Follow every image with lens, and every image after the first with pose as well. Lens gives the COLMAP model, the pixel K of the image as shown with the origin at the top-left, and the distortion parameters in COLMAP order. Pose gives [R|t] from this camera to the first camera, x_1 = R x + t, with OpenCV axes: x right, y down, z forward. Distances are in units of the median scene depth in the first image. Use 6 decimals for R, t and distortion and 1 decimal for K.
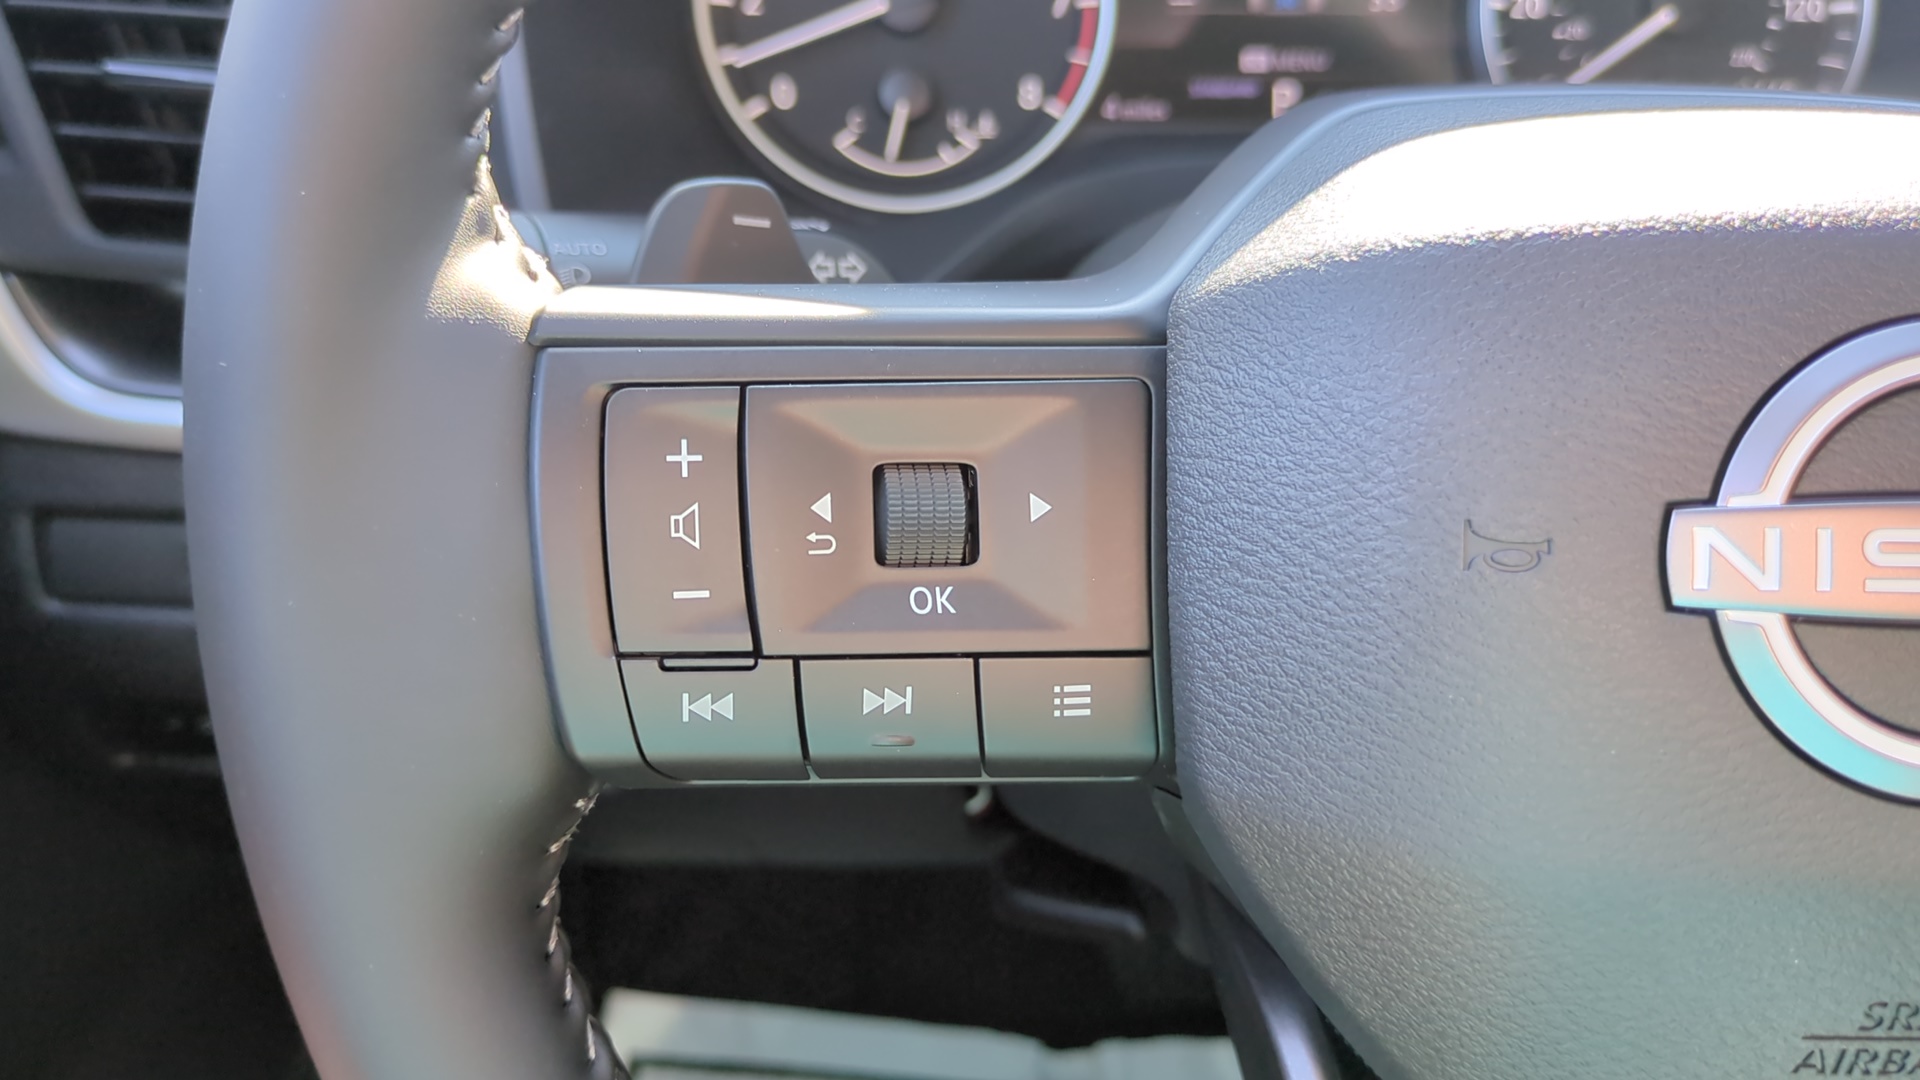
lens RADIAL K [[1545.9, 0, 961.0], [0, 1545.9, 542.7], [0, 0, 1]] dist [0.014740, -0.018706]
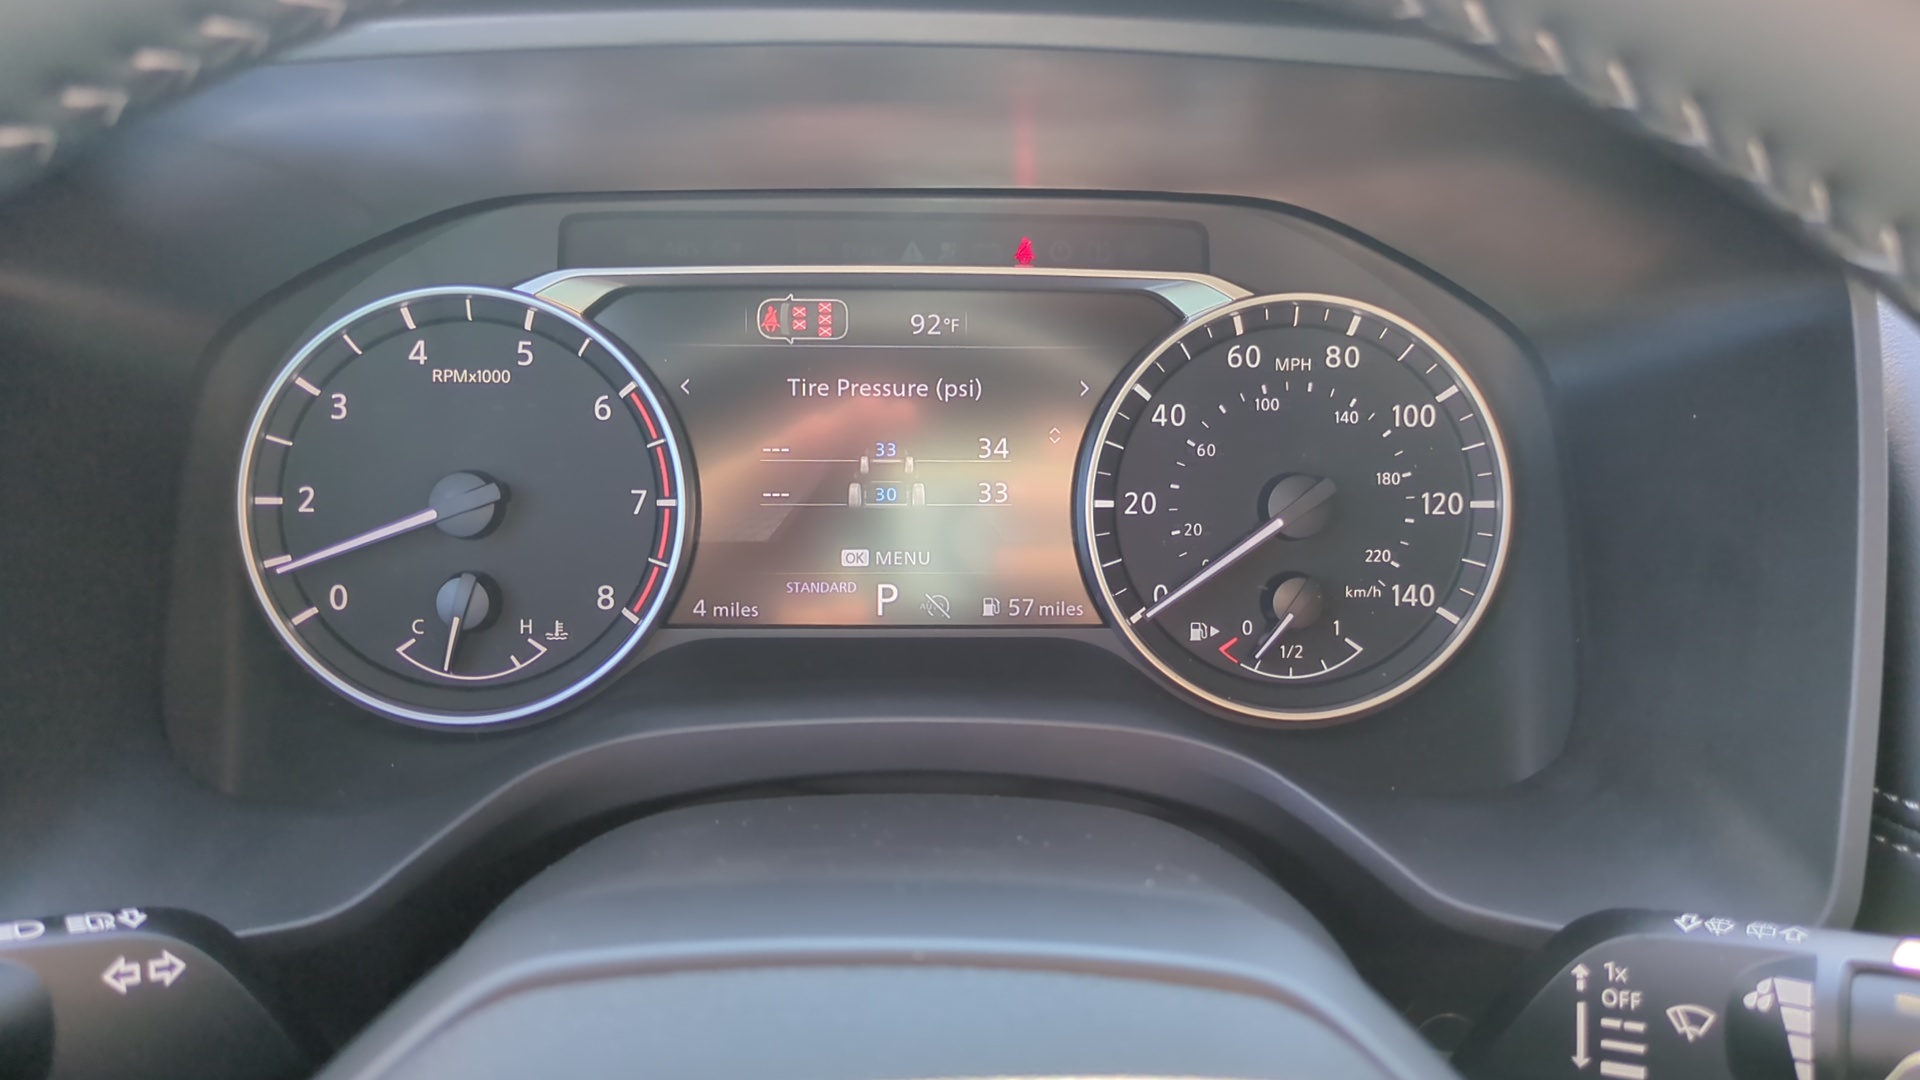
lens RADIAL K [[1545.9, 0, 970.1], [0, 1545.9, 536.6], [0, 0, 1]] dist [0.014740, -0.018706]
pose [[0.999965, 0.007577, 0.003649, 0.264724], [-0.007116, 0.993558, -0.113097, -0.225132], [-0.004483, 0.113067, 0.993577, 0.064749]]
